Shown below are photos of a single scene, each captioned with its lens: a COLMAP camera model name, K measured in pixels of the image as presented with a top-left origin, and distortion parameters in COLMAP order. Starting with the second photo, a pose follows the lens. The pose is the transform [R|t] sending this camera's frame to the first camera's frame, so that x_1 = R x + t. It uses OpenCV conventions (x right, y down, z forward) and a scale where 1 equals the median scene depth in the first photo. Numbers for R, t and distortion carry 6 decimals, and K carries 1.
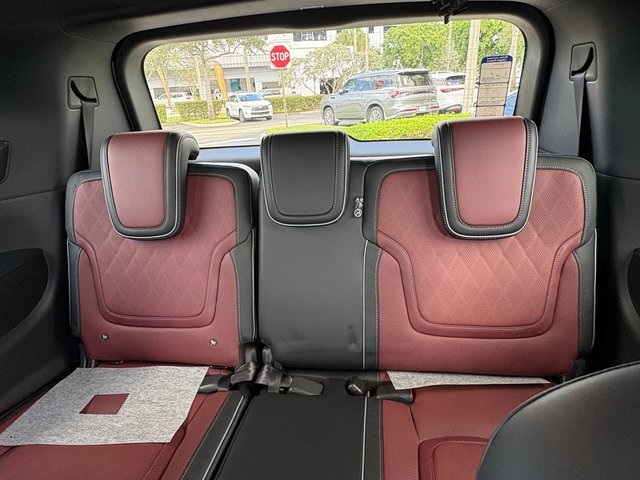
lens RADIAL K [[385.5, 0, 321.7], [0, 385.5, 240.1], [0, 0, 1]] dist [0.003030, -0.001620]
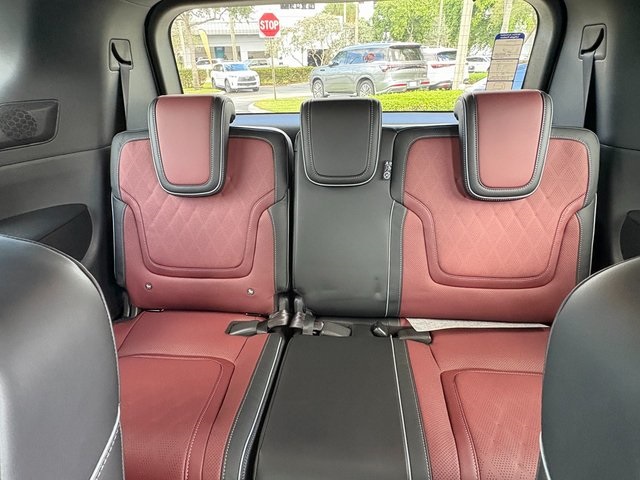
lens RADIAL K [[385.5, 0, 318.1], [0, 385.5, 239.8], [0, 0, 1]] dist [0.003030, -0.001620]
pose [[0.999161, 0.015322, 0.037993, -0.133472], [-0.017603, 0.998015, 0.060467, 0.047869], [-0.036991, -0.061085, 0.997447, -0.099557]]
